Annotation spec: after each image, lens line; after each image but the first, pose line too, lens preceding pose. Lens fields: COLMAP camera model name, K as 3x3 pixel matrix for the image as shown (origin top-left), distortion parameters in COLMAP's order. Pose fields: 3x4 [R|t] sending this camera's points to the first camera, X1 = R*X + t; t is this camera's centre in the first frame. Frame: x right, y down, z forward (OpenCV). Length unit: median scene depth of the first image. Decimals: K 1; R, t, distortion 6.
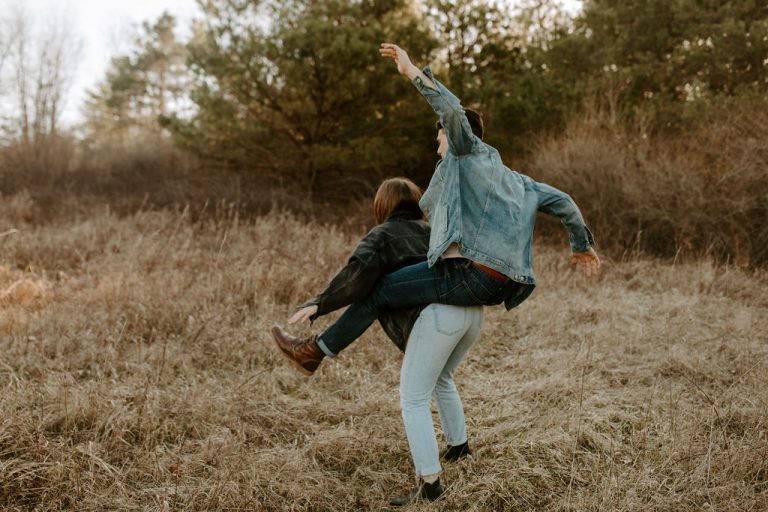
lens RADIAL K [[737.5, 0, 377.6], [0, 737.5, 262.9], [0, 0, 1]] dist [0.017601, 0.000000]
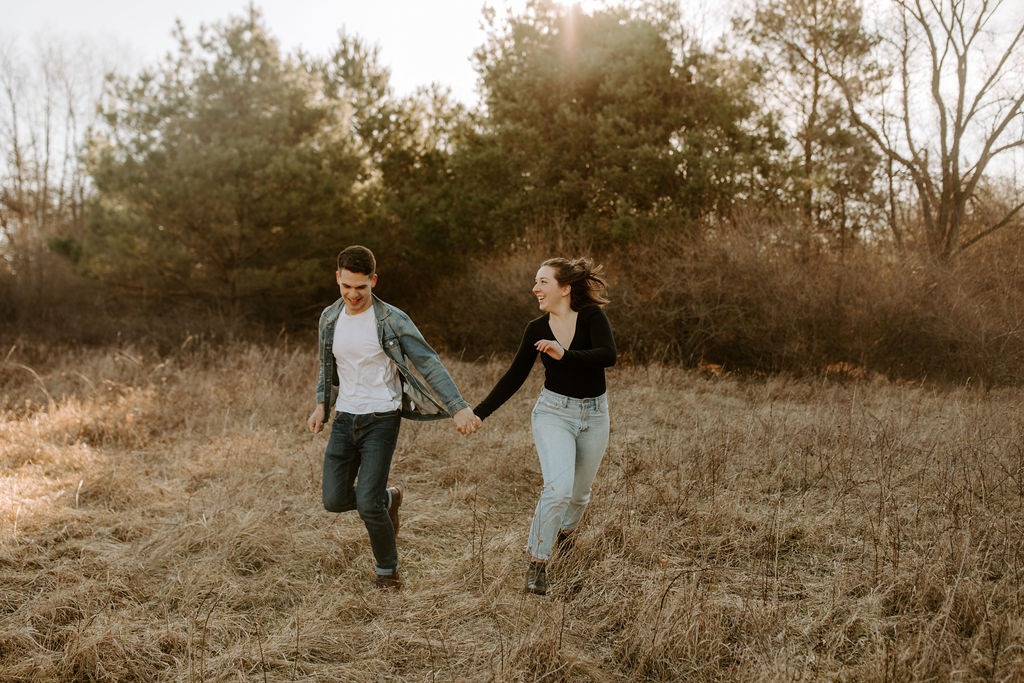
lens RADIAL K [[983.3, 0, 513.3], [0, 983.3, 339.7], [0, 0, 1]] dist [0.017601, 0.000000]
pose [[0.947737, -0.050627, 0.315011, -0.158746], [0.070058, 0.996256, -0.050661, 0.014386], [-0.311267, 0.070082, 0.947735, -0.259392]]
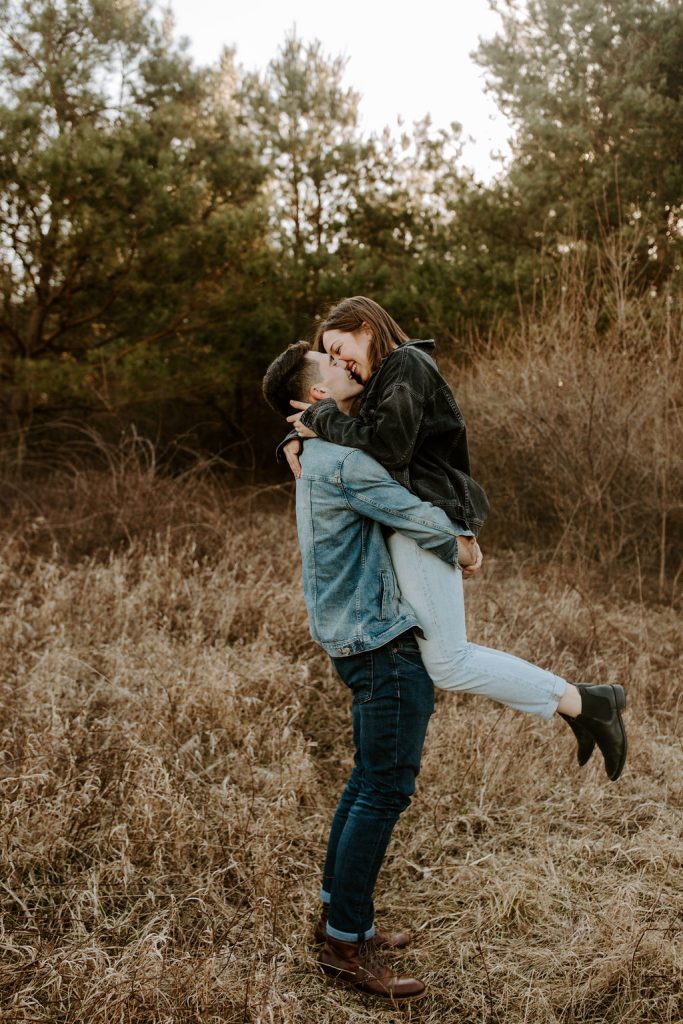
lens RADIAL K [[1015.3, 0, 333.1], [0, 1015.3, 516.3], [0, 0, 1]] dist [0.012044, 0.000000]
pose [[0.992410, 0.003550, 0.122918, 0.040929], [-0.000284, 0.999647, -0.026578, -0.031930], [-0.122969, 0.026341, 0.992061, 0.279313]]
